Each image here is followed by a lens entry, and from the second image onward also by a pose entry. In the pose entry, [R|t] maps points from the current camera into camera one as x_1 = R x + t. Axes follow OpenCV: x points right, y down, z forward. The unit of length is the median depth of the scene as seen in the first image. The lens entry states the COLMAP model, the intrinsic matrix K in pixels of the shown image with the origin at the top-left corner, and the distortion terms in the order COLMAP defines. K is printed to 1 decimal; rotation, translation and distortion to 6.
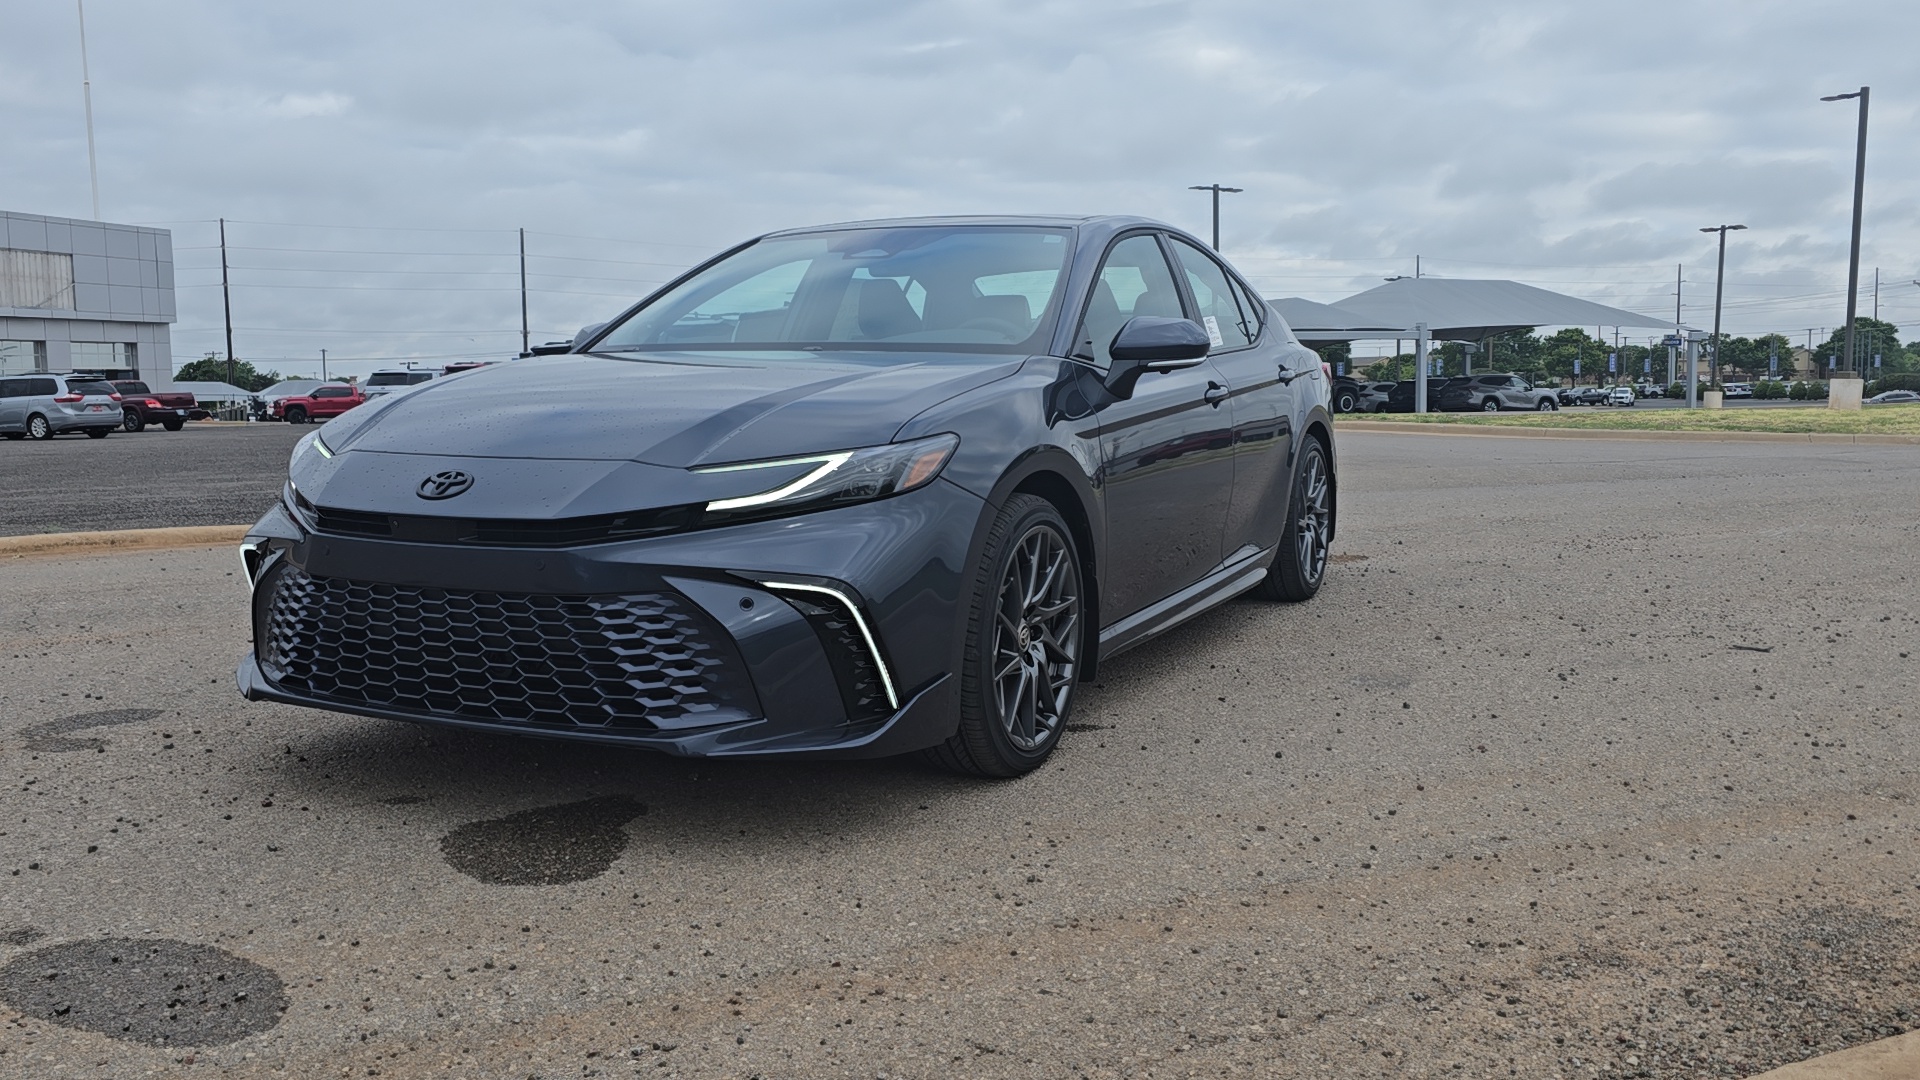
lens RADIAL K [[1599.4, 0, 953.9], [0, 1599.4, 546.0], [0, 0, 1]] dist [-0.003183, 0.018980]
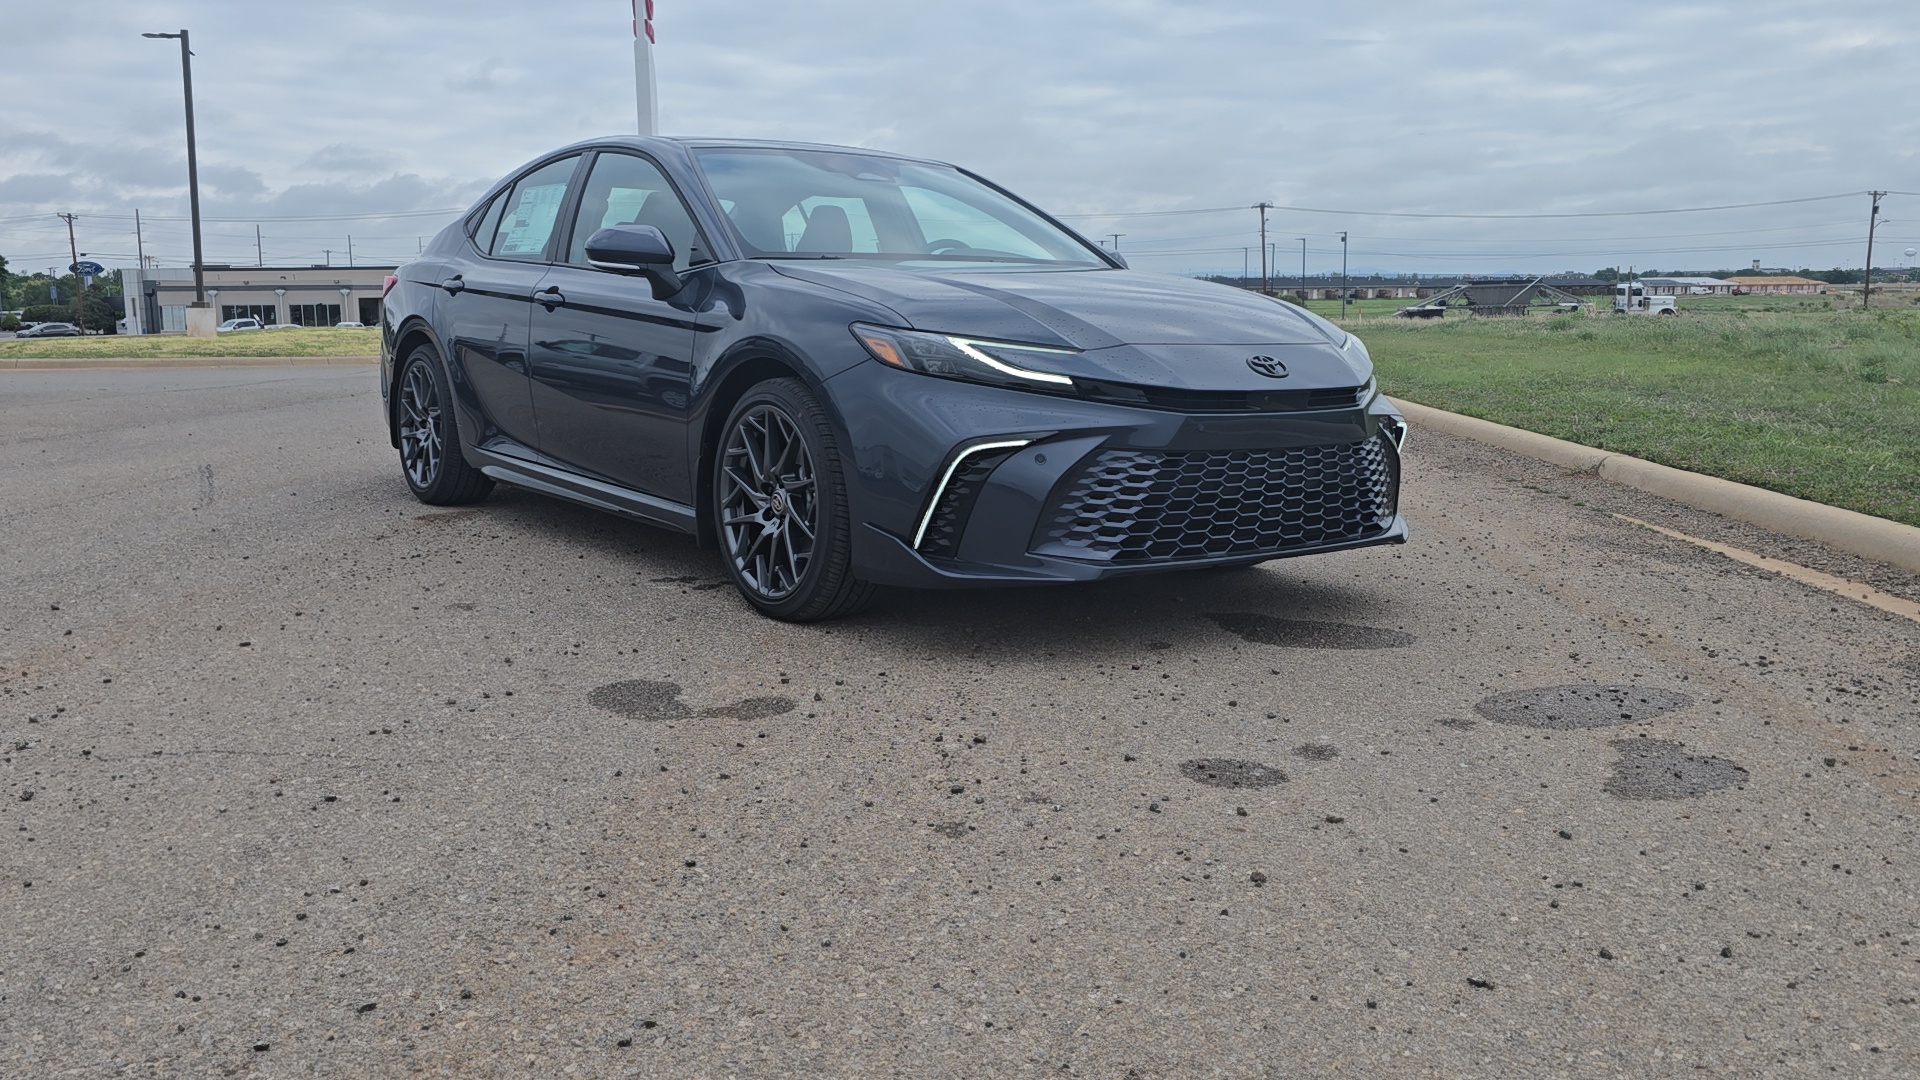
lens RADIAL K [[1599.4, 0, 964.3], [0, 1599.4, 549.1], [0, 0, 1]] dist [-0.003183, 0.018980]
pose [[0.458991, -0.129280, 0.878985, -1.561388], [0.091109, 0.990990, 0.098178, -0.041918], [-0.883757, 0.035020, 0.466634, 0.635540]]
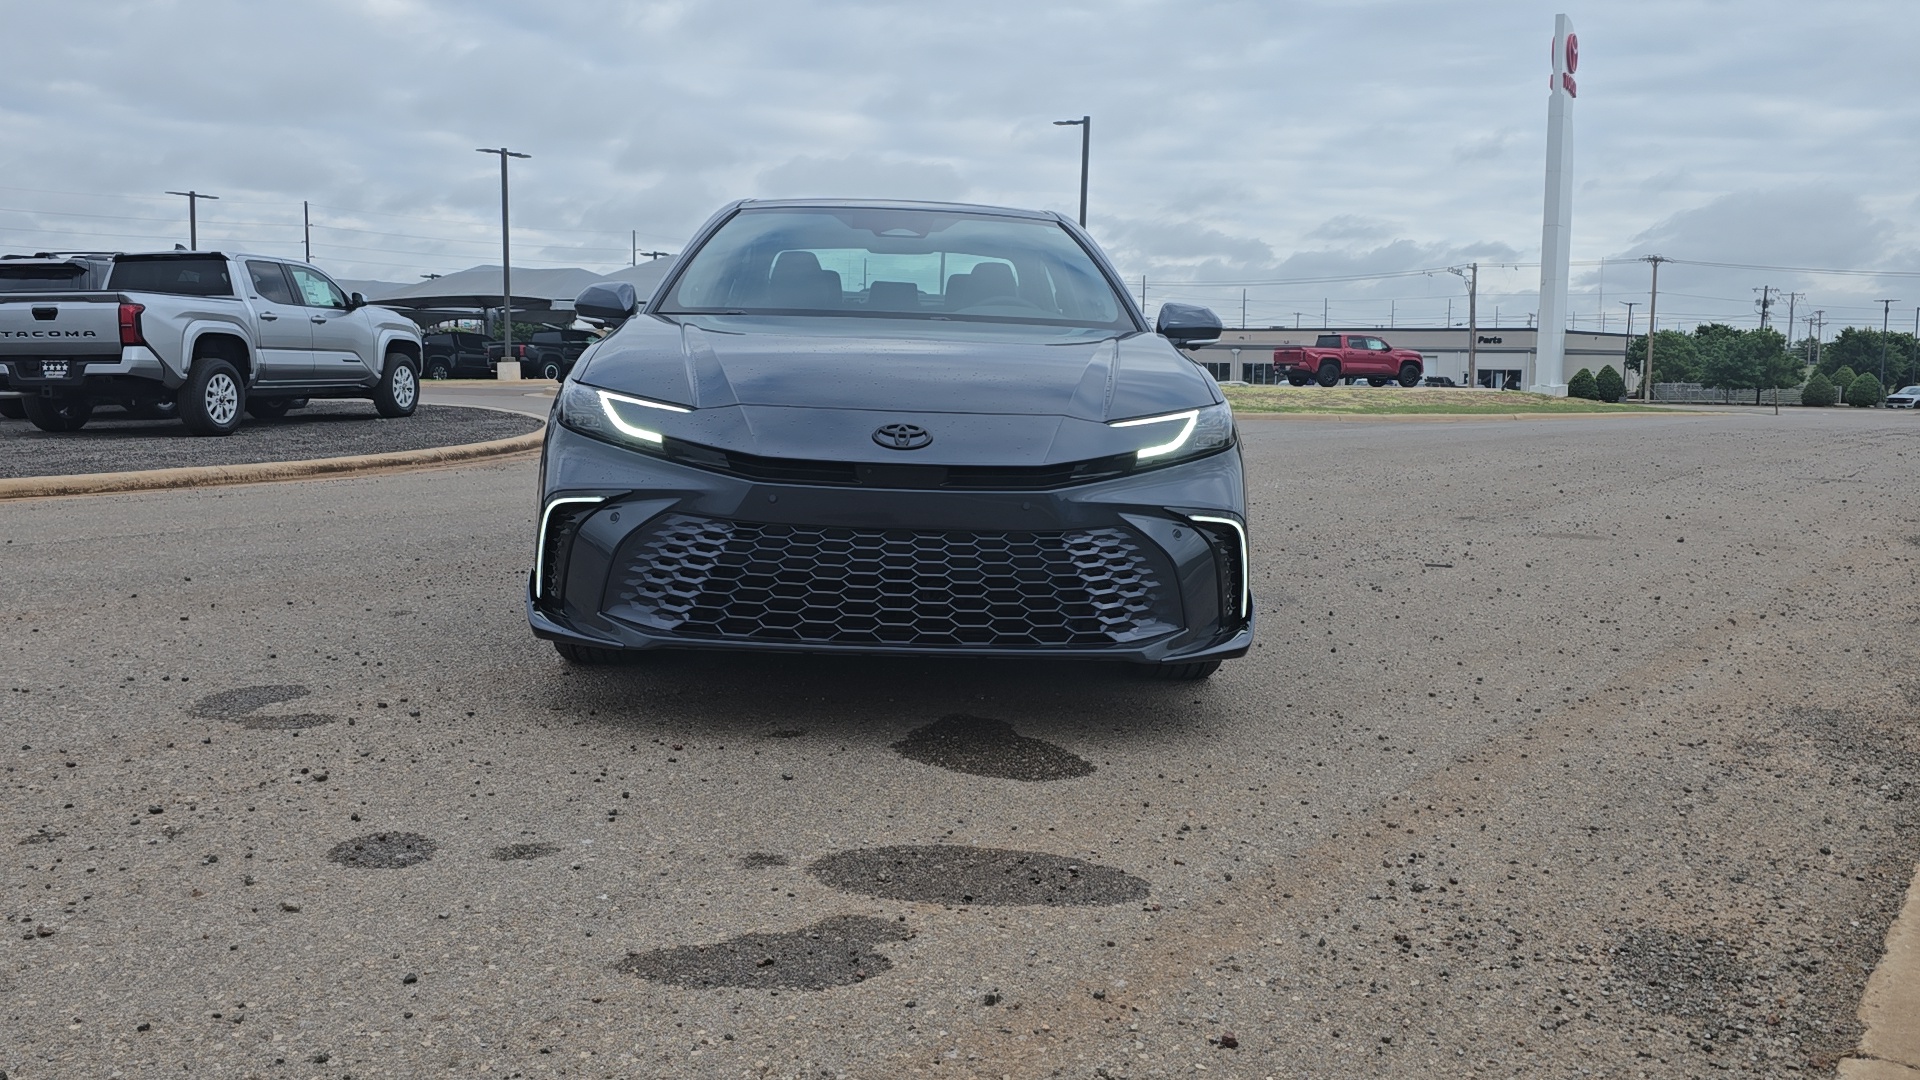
lens RADIAL K [[1599.4, 0, 955.4], [0, 1599.4, 558.9], [0, 0, 1]] dist [-0.003183, 0.018980]
pose [[0.879808, -0.033533, 0.474145, -0.816418], [0.021318, 0.999288, 0.031116, 0.012546], [-0.474851, -0.017268, 0.879897, 0.012236]]
